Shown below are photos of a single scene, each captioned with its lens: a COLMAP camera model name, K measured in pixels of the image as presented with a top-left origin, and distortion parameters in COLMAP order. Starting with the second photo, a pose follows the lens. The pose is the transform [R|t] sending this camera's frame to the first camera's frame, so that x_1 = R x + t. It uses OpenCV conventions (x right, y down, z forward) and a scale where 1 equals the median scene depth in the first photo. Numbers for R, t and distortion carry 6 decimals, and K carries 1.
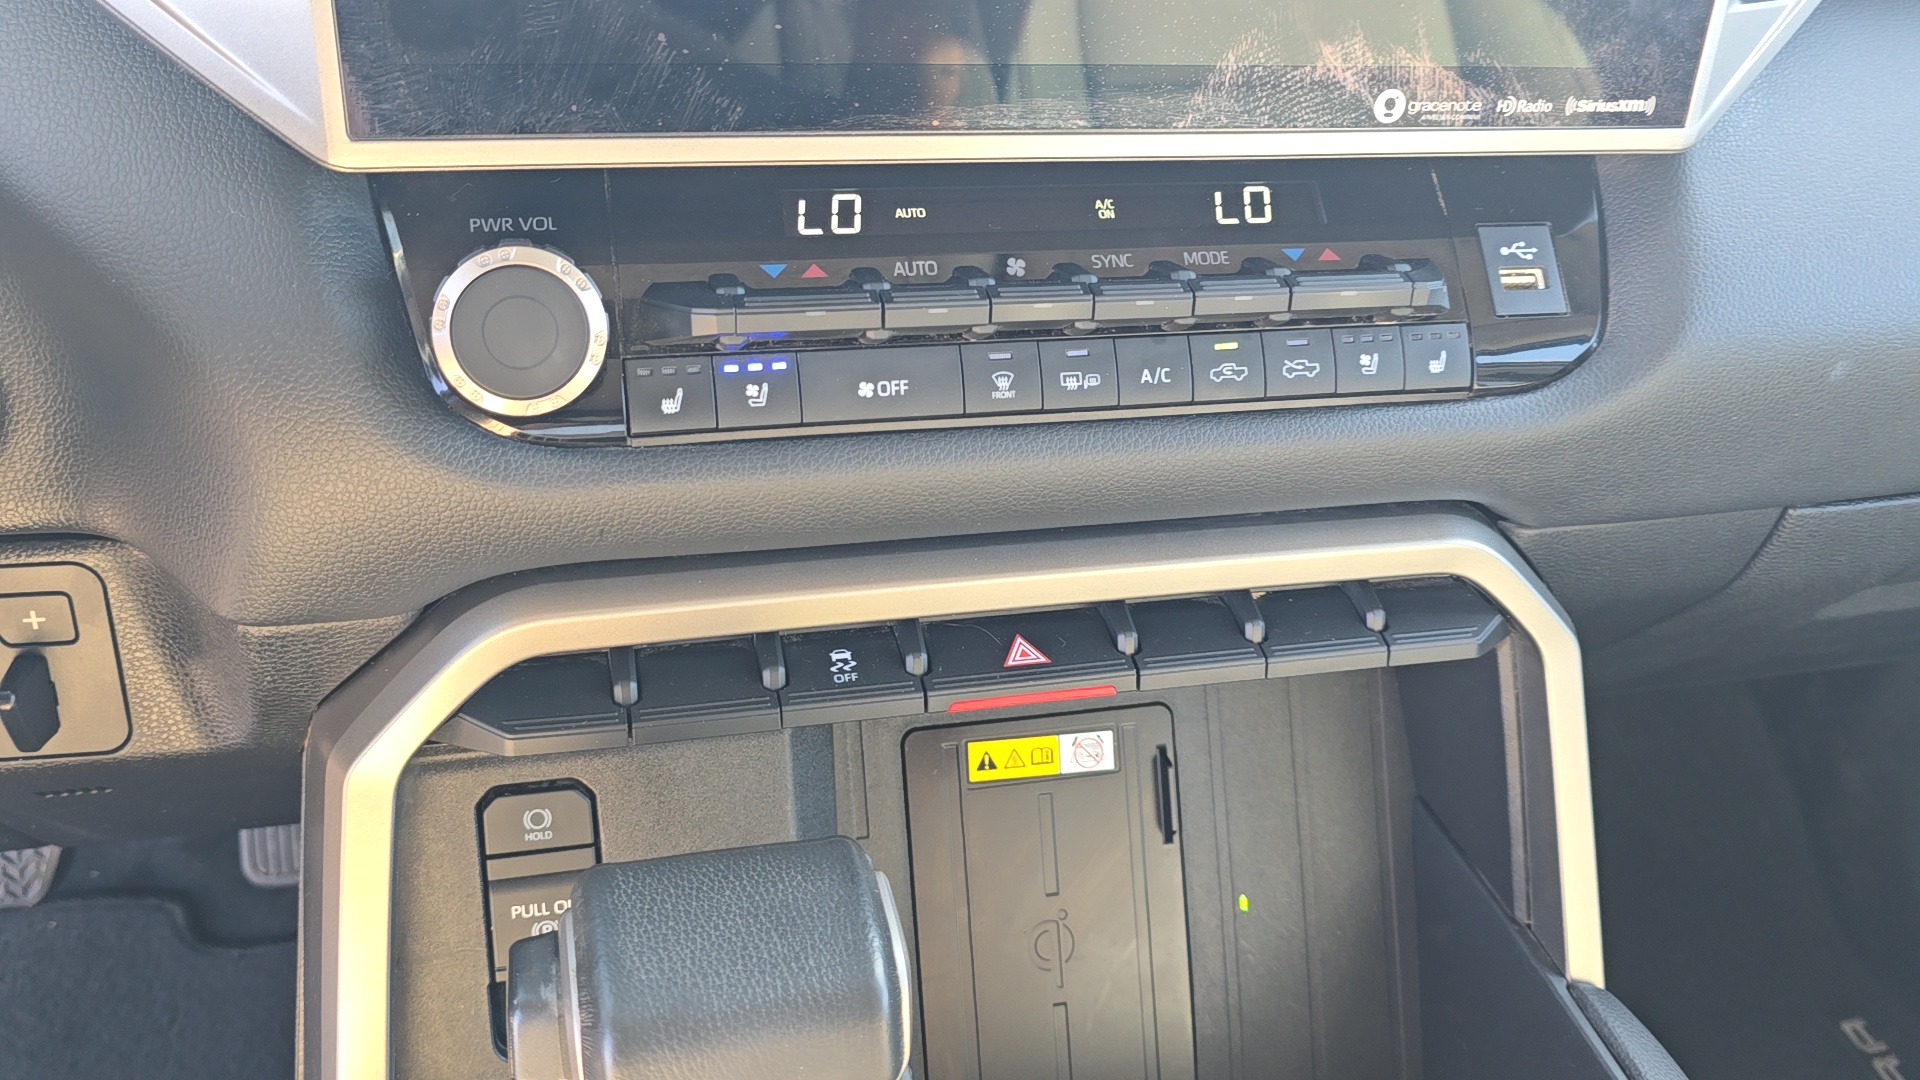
lens RADIAL K [[1596.7, 0, 960.0], [0, 1596.7, 540.0], [0, 0, 1]] dist [-0.001500, 0.008101]
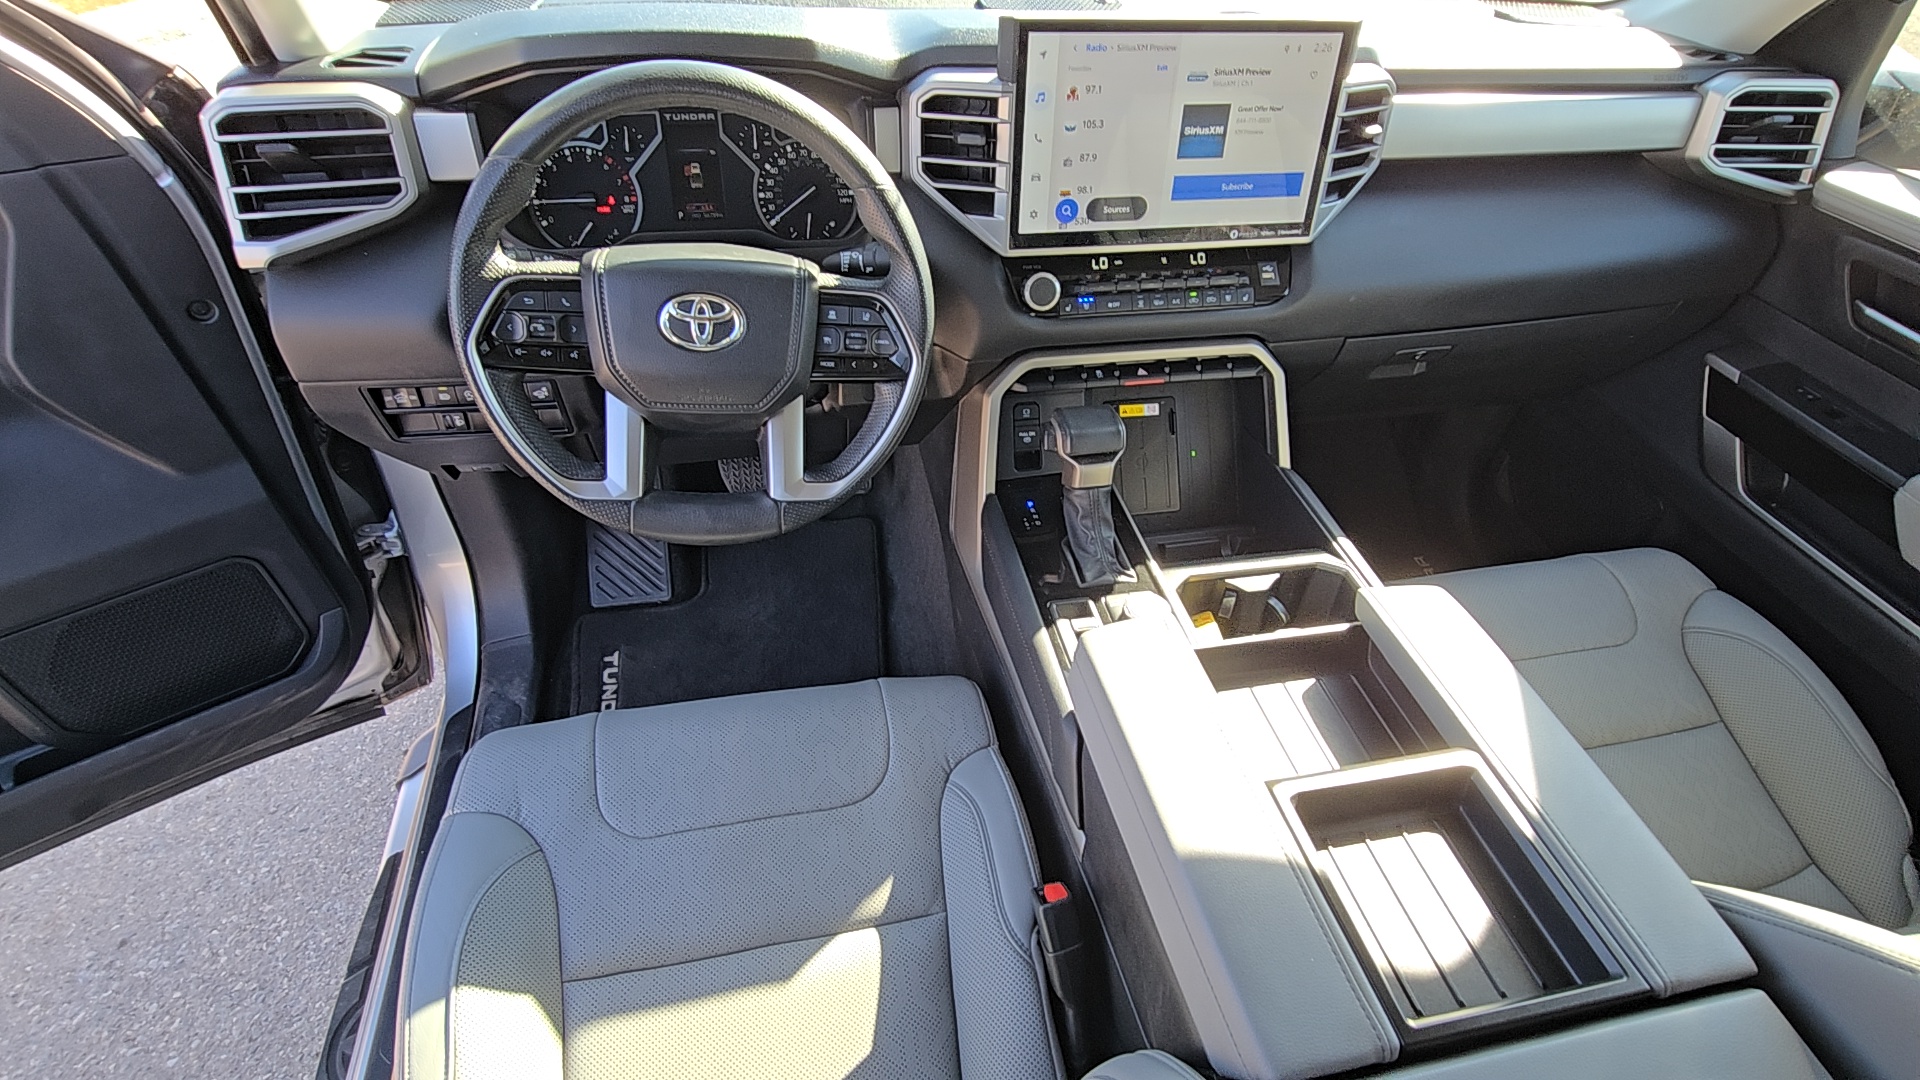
lens RADIAL K [[947.7, 0, 969.6], [0, 947.7, 538.1], [0, 0, 1]] dist [-0.000777, -0.000173]
pose [[0.999337, -0.005349, -0.036010, -0.325224], [0.009308, 0.993813, 0.110674, 0.228361], [0.035195, -0.110936, 0.993204, -1.517887]]
